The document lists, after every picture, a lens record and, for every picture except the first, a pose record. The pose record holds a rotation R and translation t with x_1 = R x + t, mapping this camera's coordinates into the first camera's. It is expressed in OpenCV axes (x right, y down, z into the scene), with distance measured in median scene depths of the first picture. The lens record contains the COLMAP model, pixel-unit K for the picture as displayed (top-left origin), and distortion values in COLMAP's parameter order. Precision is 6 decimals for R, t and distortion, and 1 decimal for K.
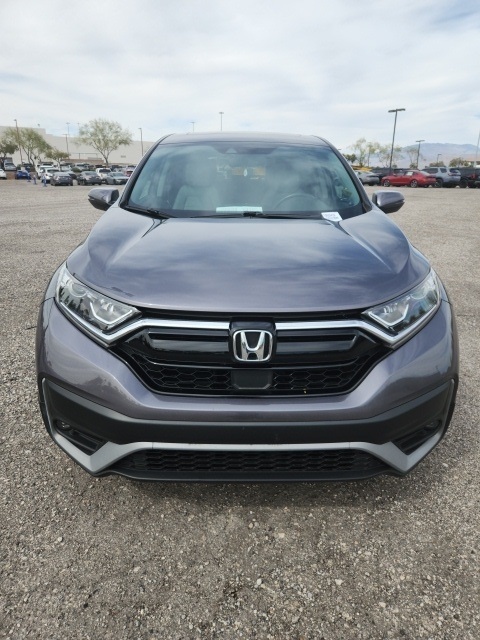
lens RADIAL K [[434.1, 0, 240.0], [0, 434.1, 320.0], [0, 0, 1]] dist [0.065783, -0.063256]
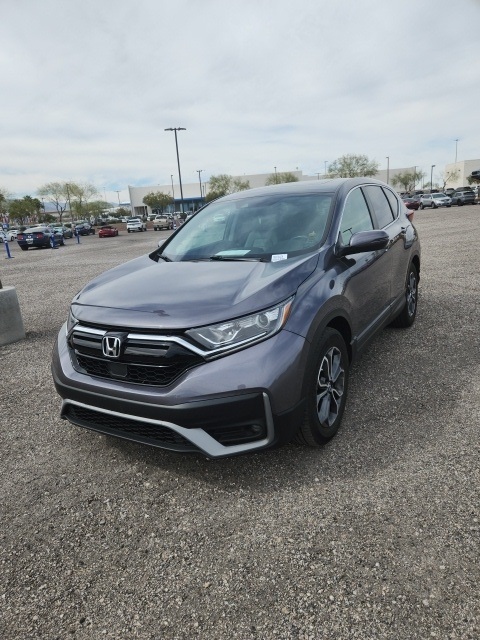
lens RADIAL K [[439.5, 0, 238.9], [0, 439.5, 332.3], [0, 0, 1]] dist [0.040780, -0.003189]
pose [[0.840218, 0.071370, -0.537531, 1.147440], [-0.091075, 0.995792, -0.010145, -0.017120], [0.534546, 0.057480, 0.843183, -0.091152]]
